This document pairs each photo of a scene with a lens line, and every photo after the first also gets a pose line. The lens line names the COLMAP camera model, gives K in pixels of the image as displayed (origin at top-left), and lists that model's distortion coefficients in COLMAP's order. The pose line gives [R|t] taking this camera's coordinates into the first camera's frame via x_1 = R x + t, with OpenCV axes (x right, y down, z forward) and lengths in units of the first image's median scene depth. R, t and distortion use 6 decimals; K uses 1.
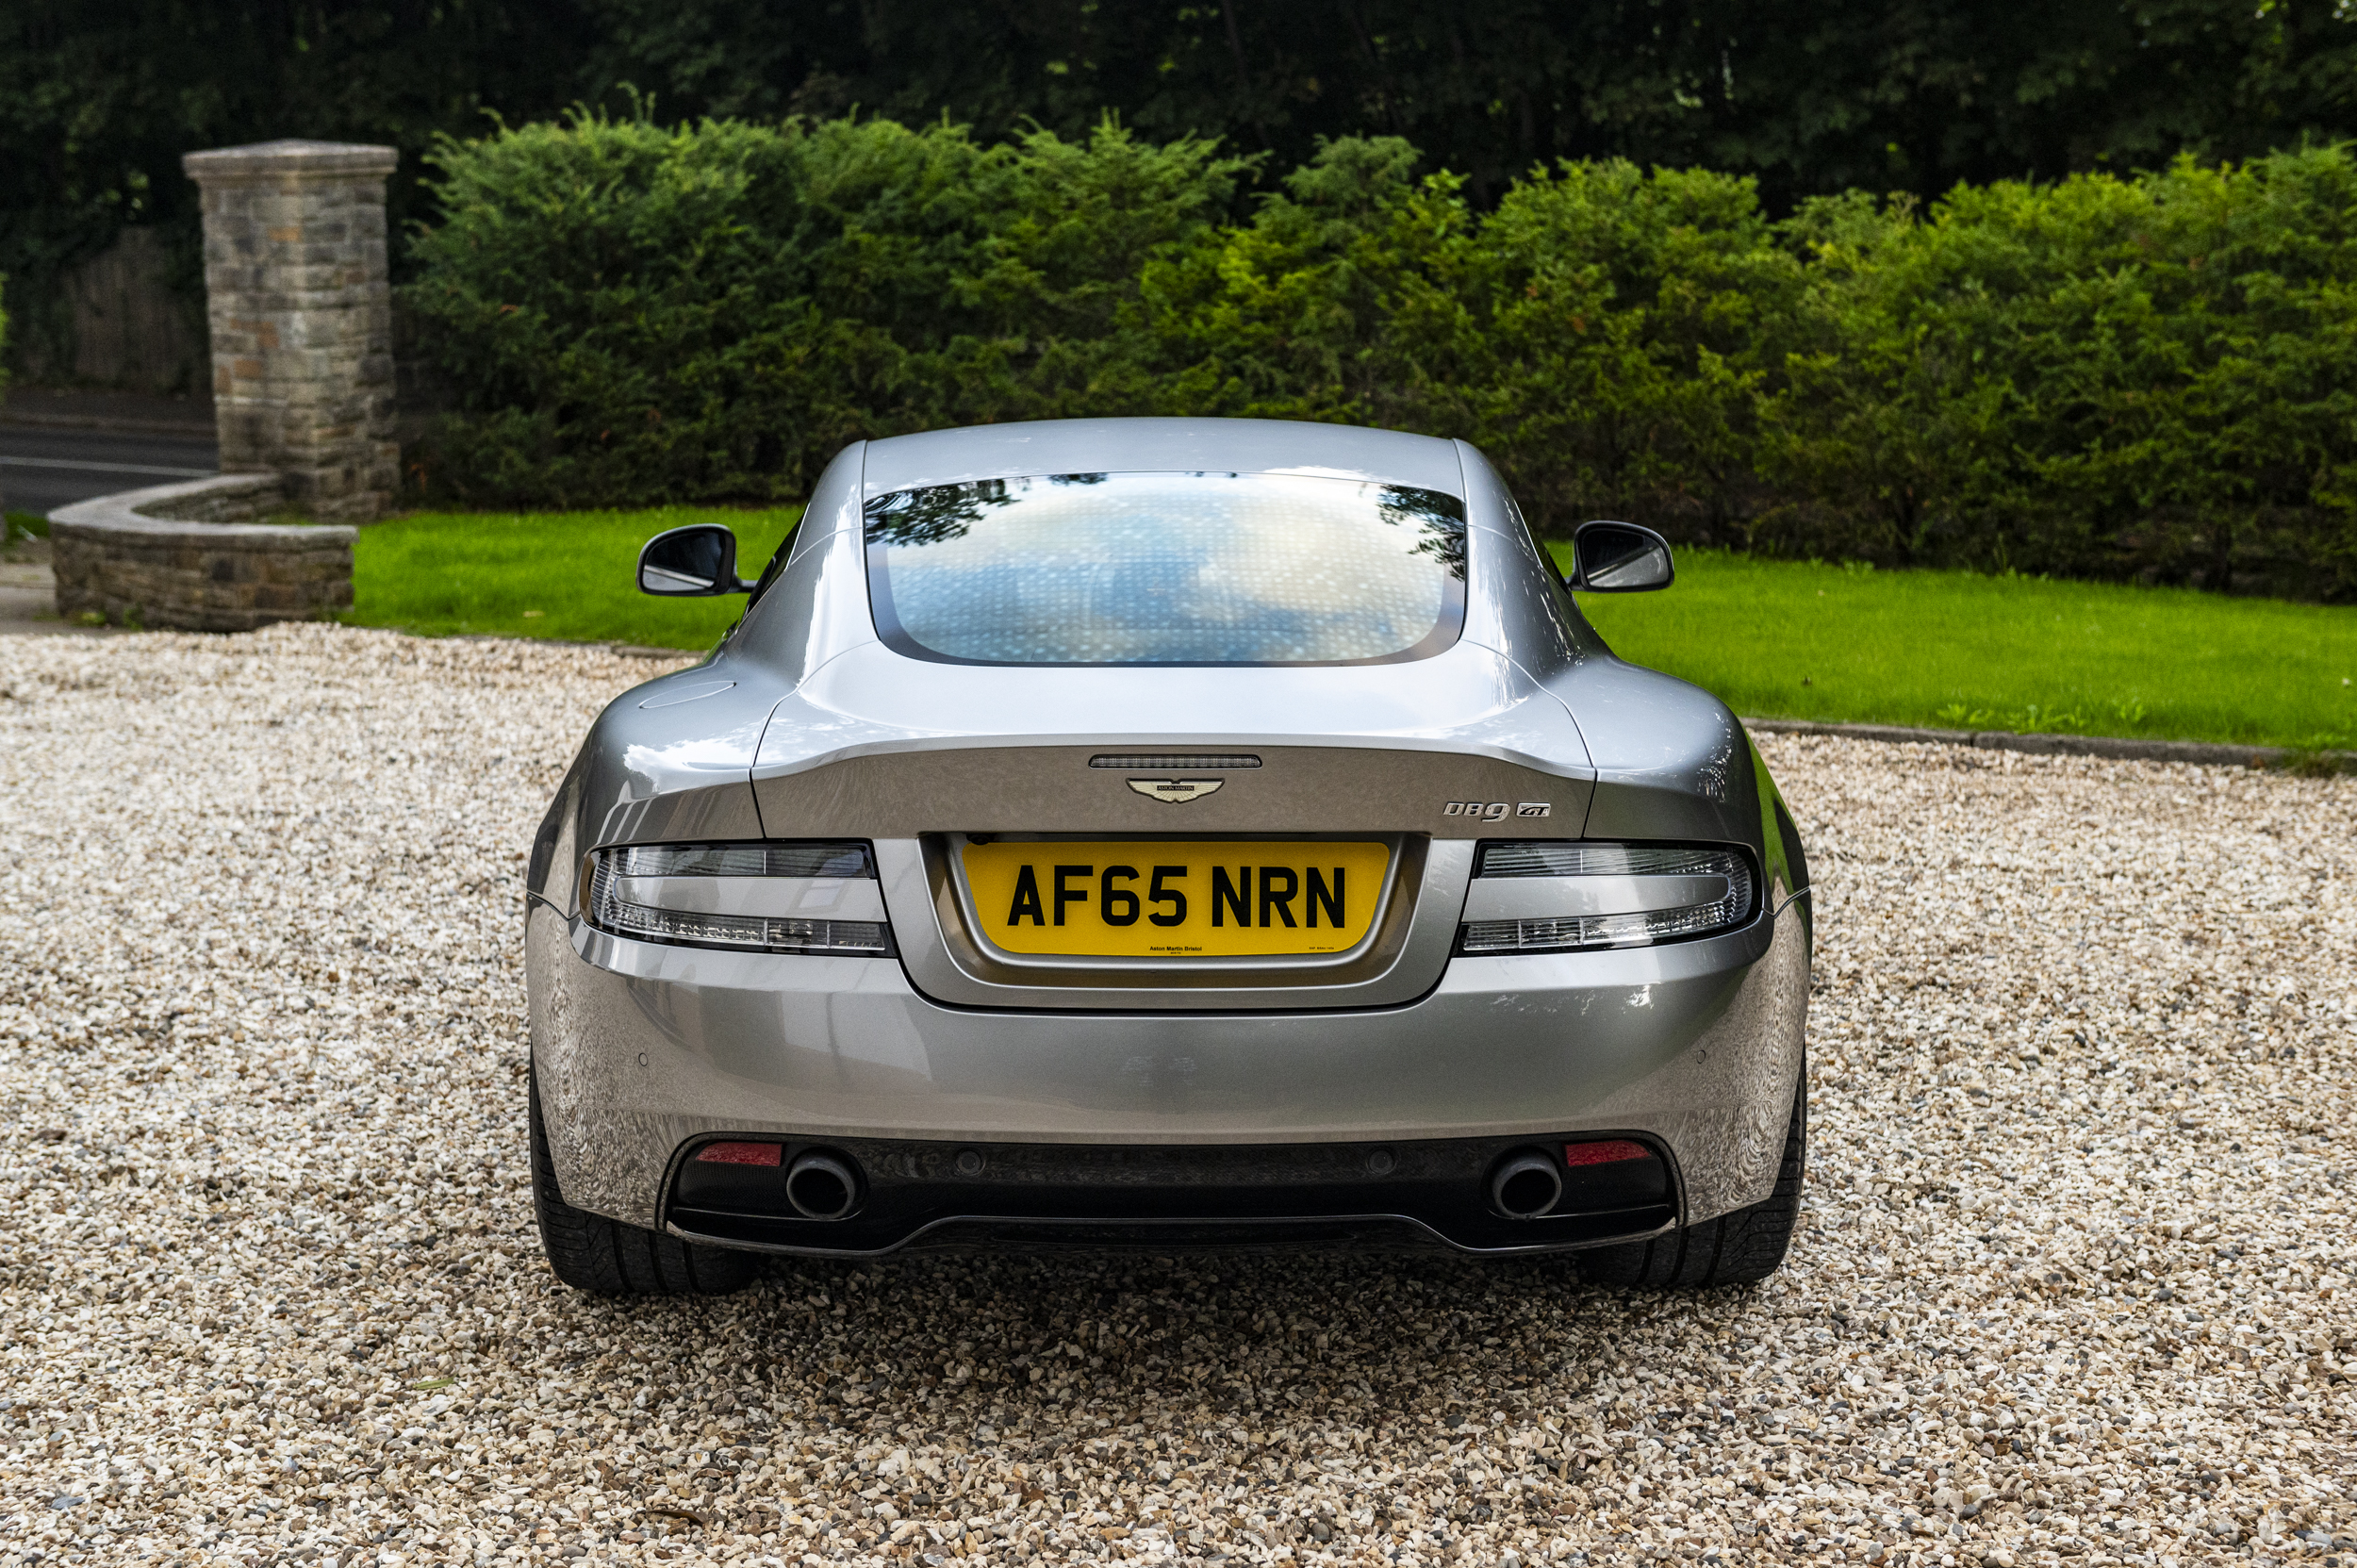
lens RADIAL K [[3531.0, 0, 1154.6], [0, 3531.0, 811.7], [0, 0, 1]] dist [0.010295, 0.000000]
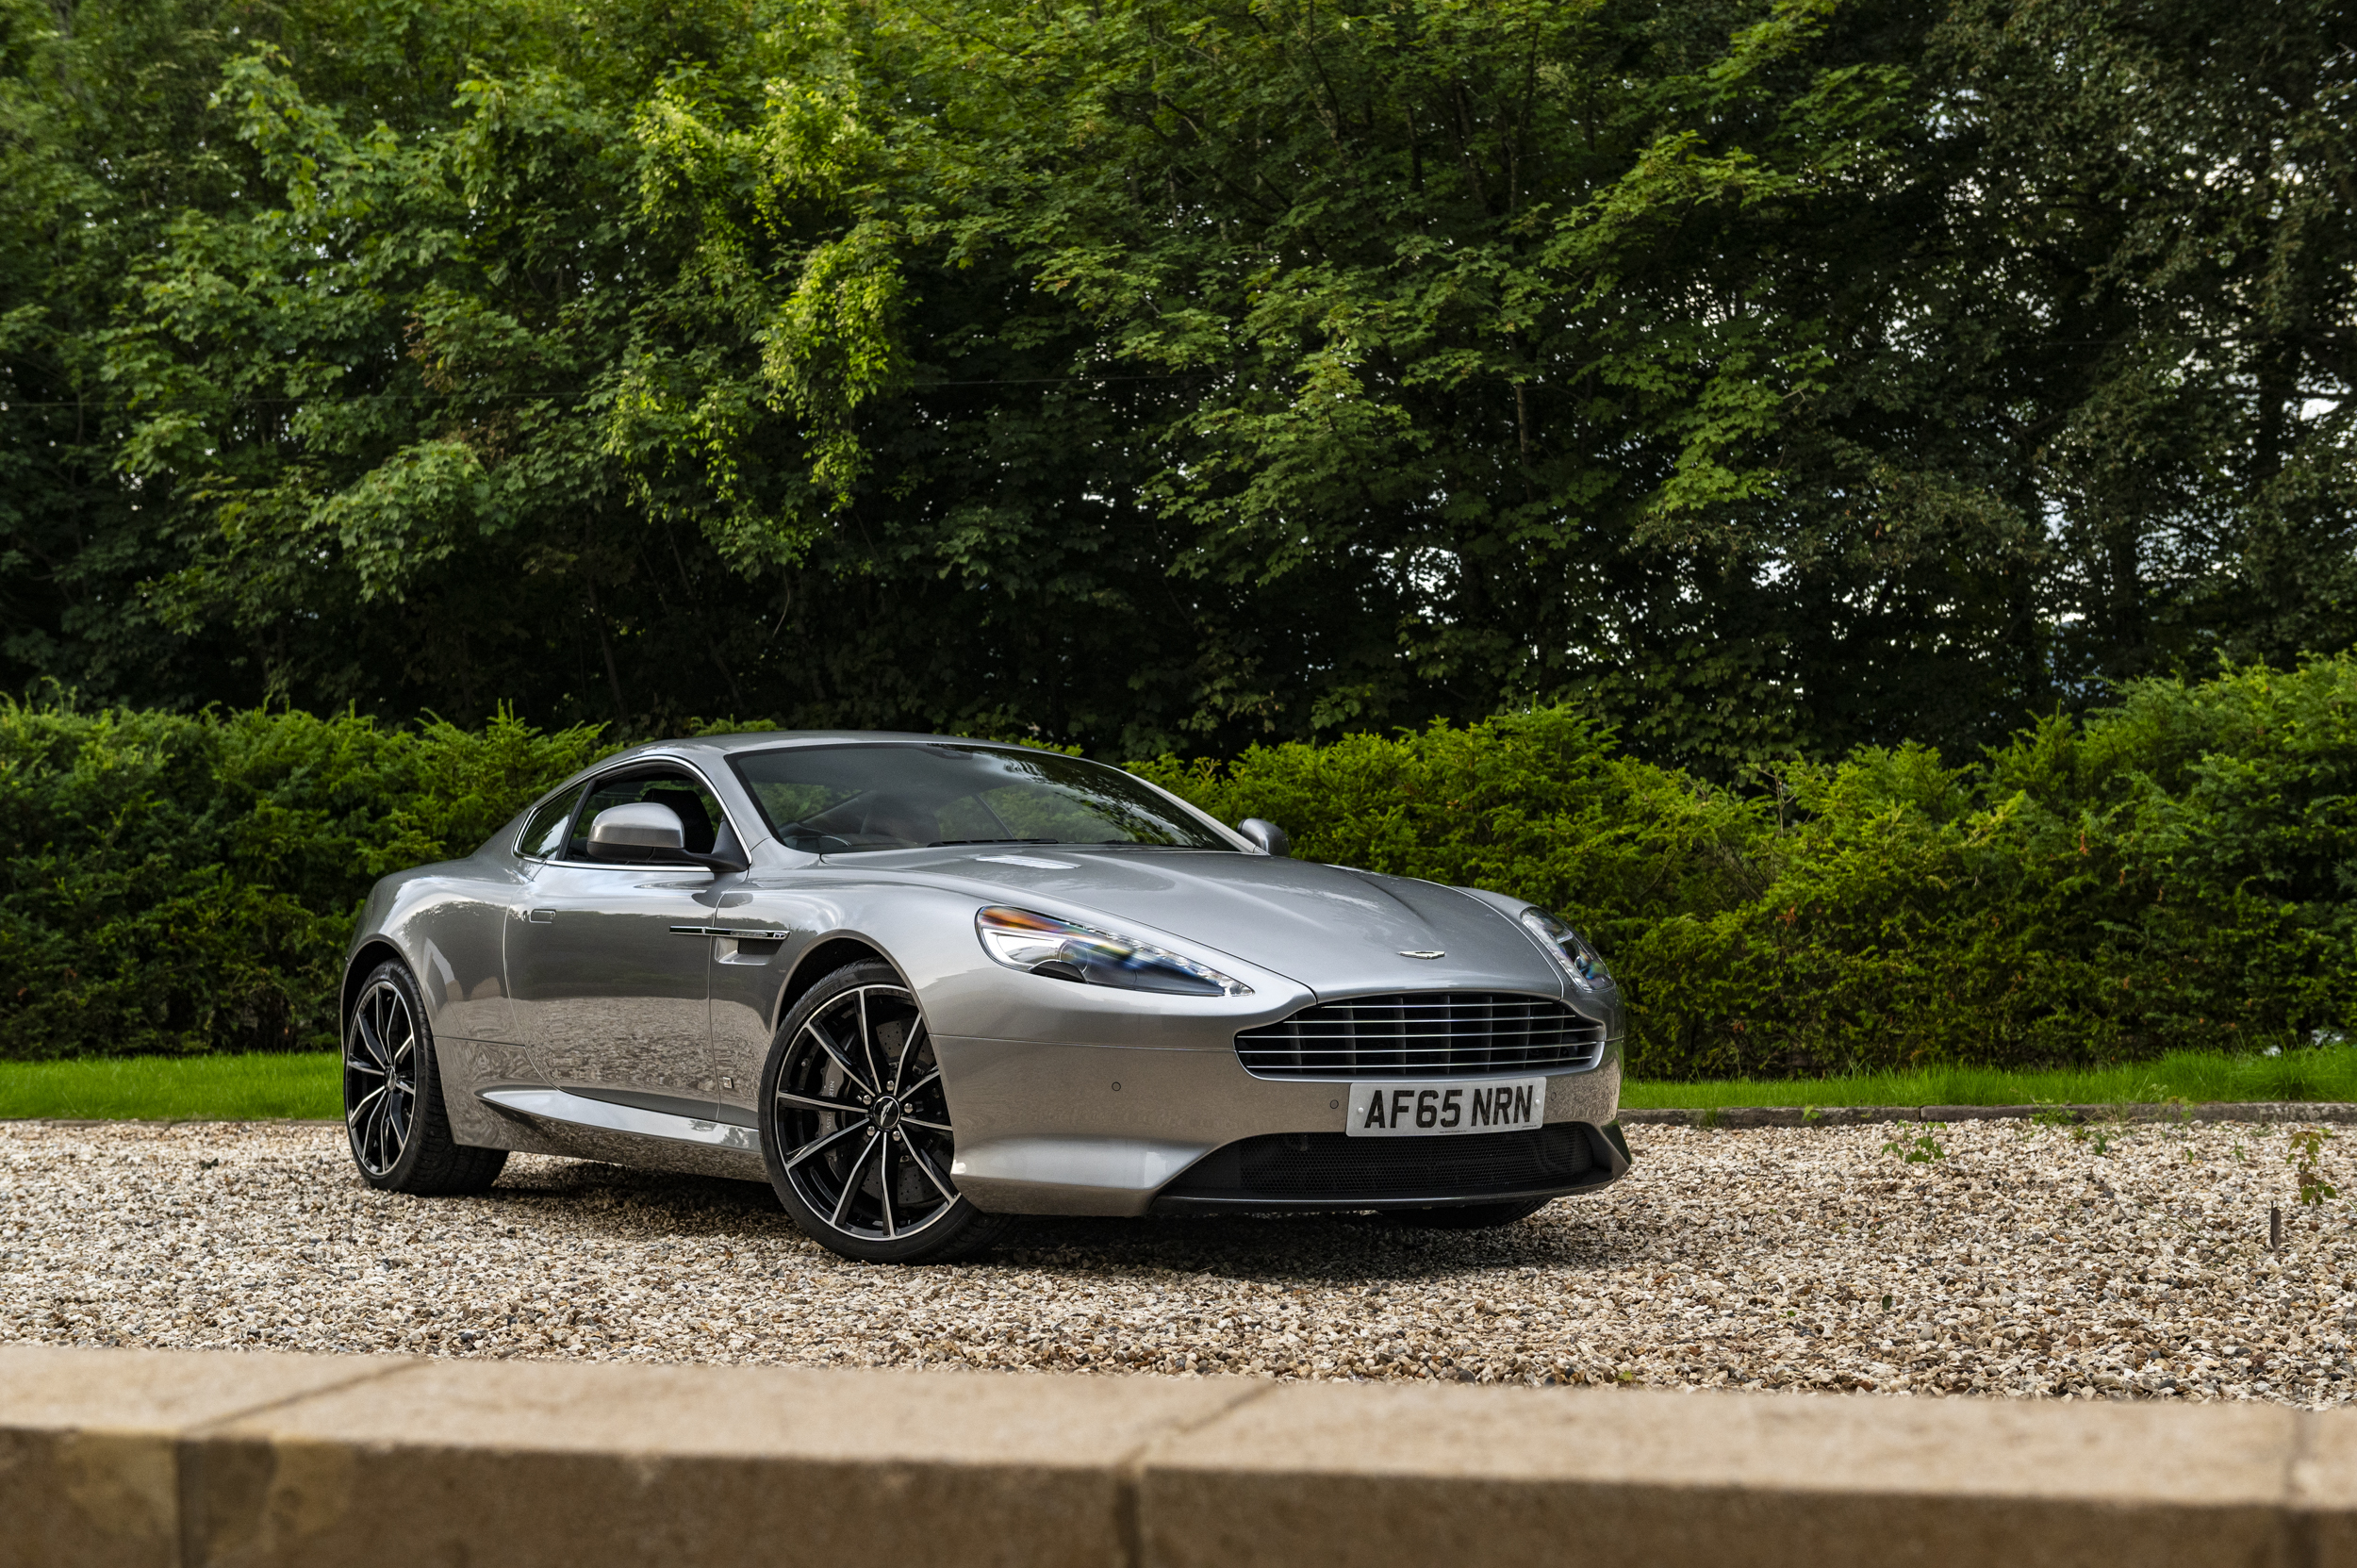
lens RADIAL K [[3432.9, 0, 1147.9], [0, 3432.9, 804.2], [0, 0, 1]] dist [0.008666, 0.000000]
pose [[0.984309, -0.004228, 0.176402, -0.004584], [0.040802, 0.978073, -0.204228, 0.067232], [-0.171670, 0.208221, 0.962898, -0.071117]]
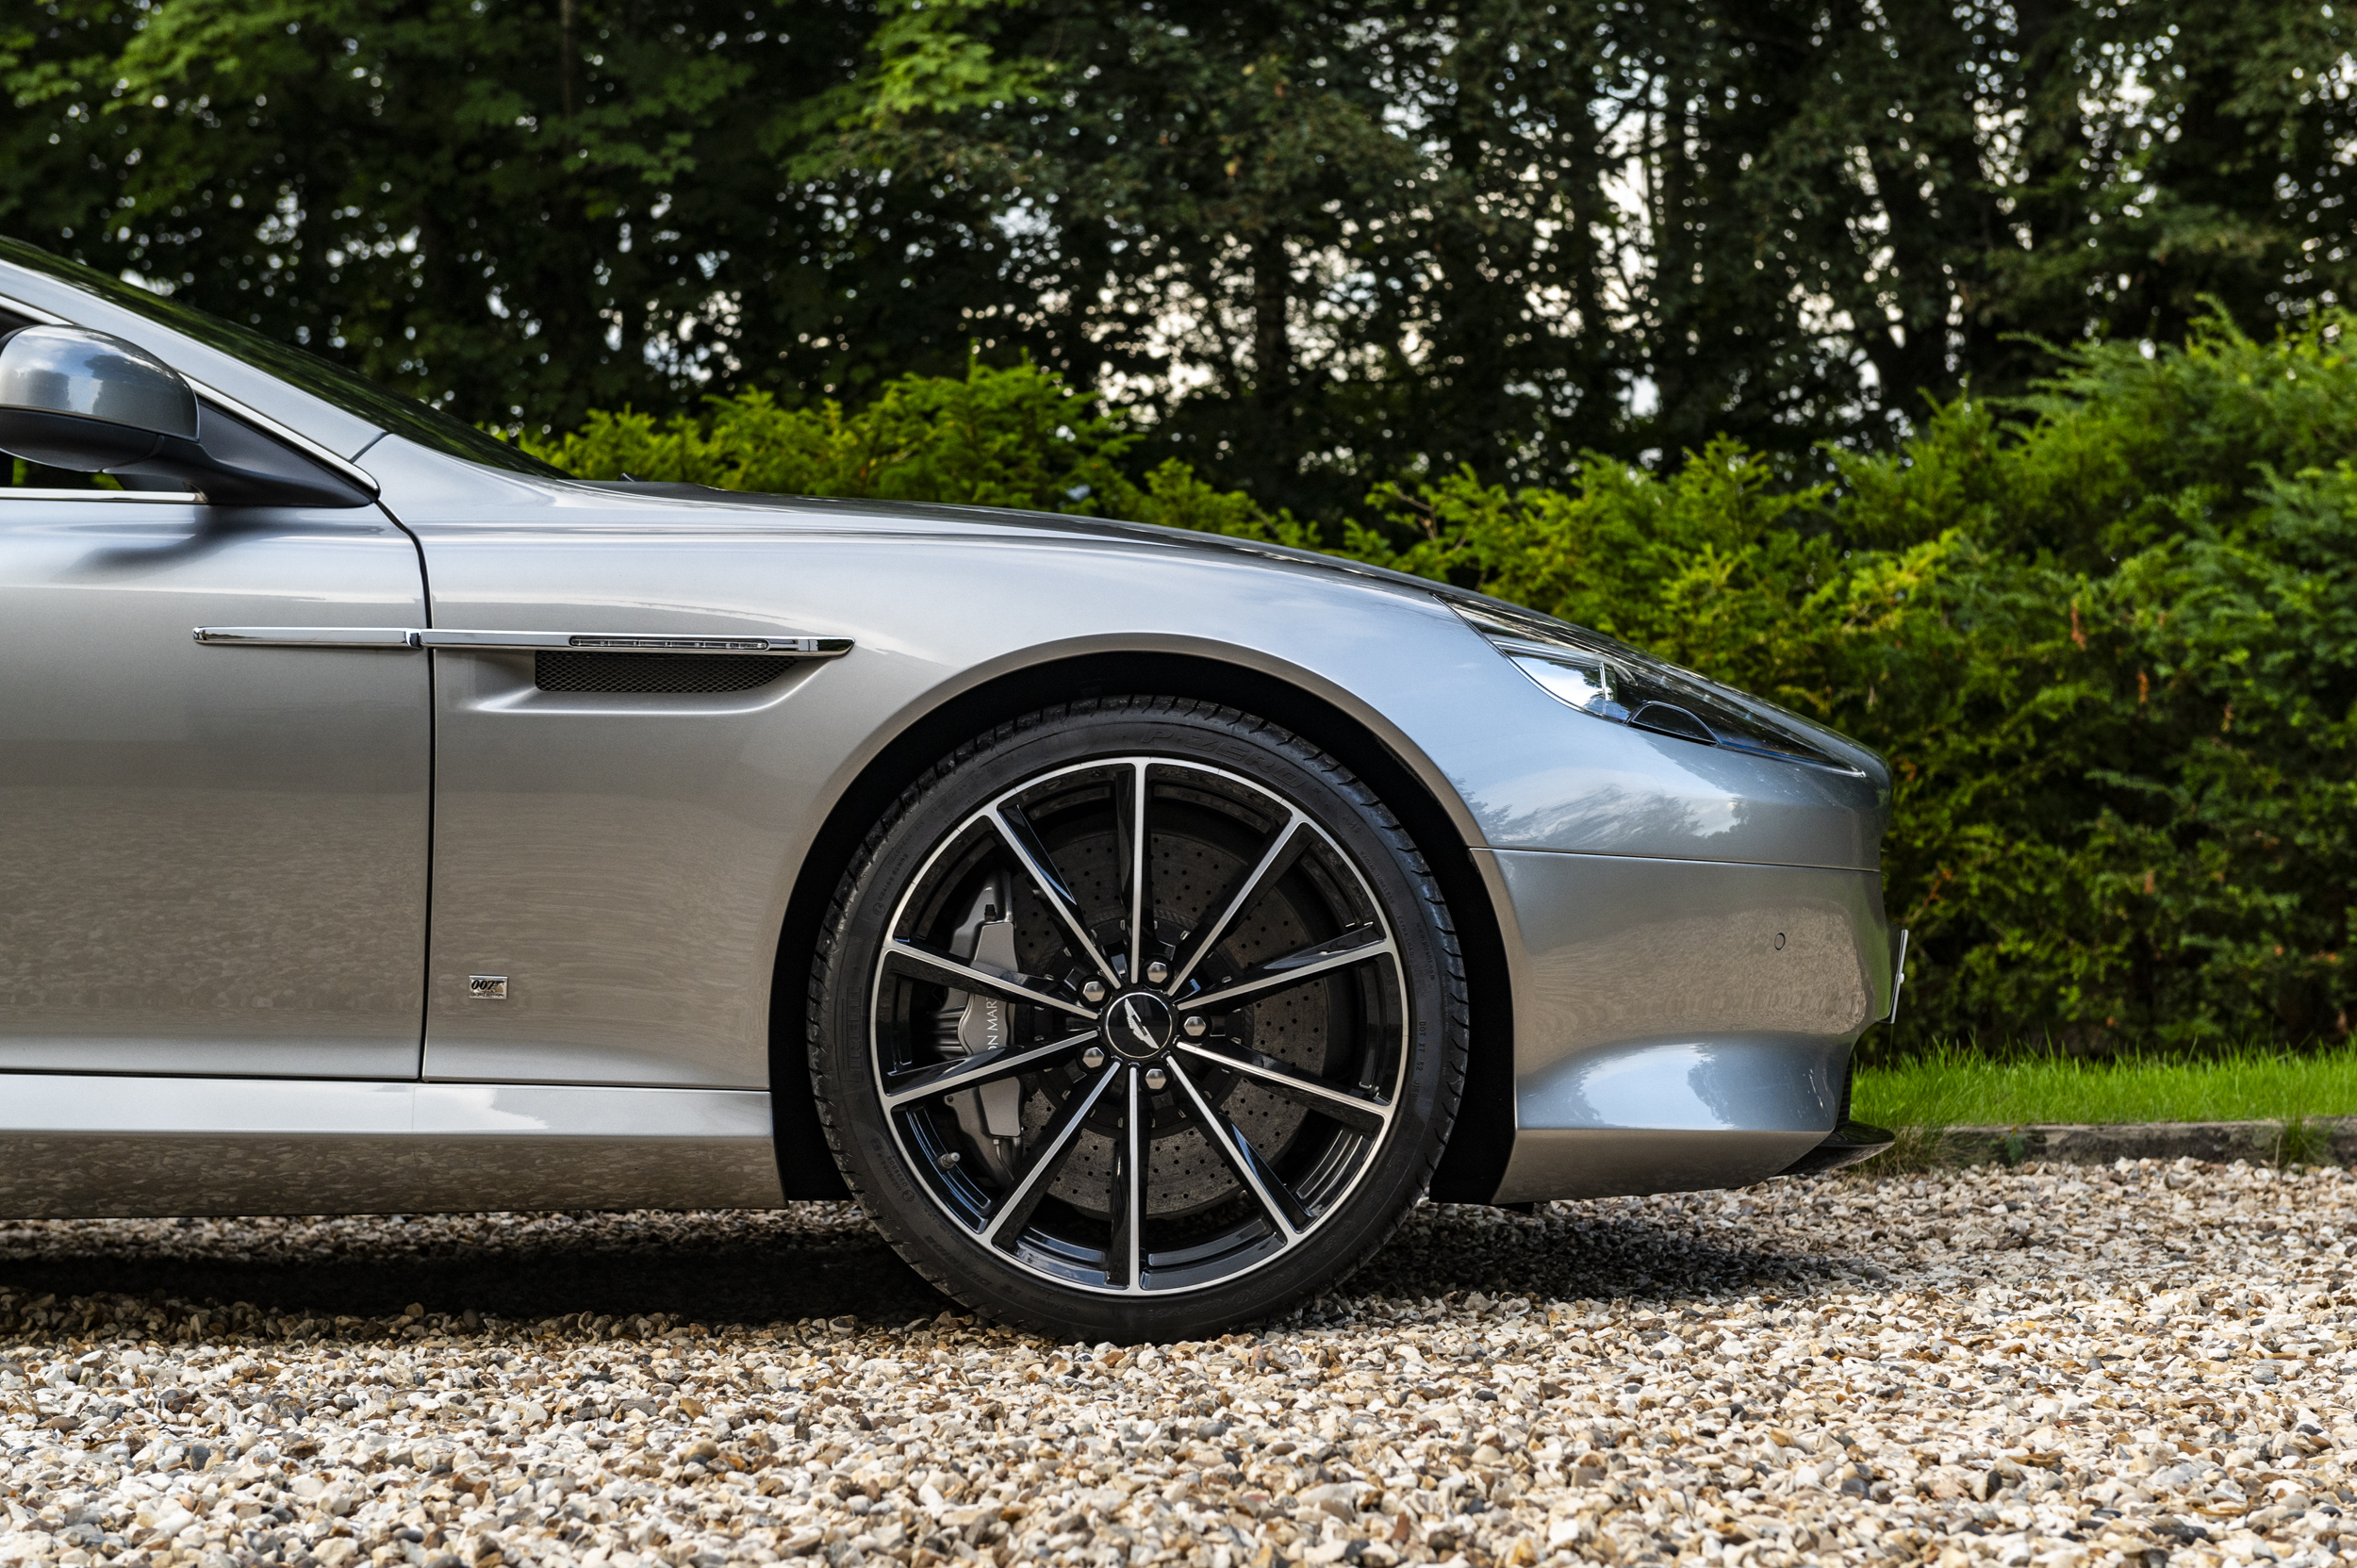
lens RADIAL K [[4568.2, 0, 1197.8], [0, 4568.2, 797.9], [0, 0, 1]] dist [0.022771, 0.000000]
pose [[0.855690, 0.000544, 0.517489, -0.051197], [0.098370, 0.981595, -0.163692, 0.019856], [-0.508053, 0.190975, 0.839887, 0.291214]]
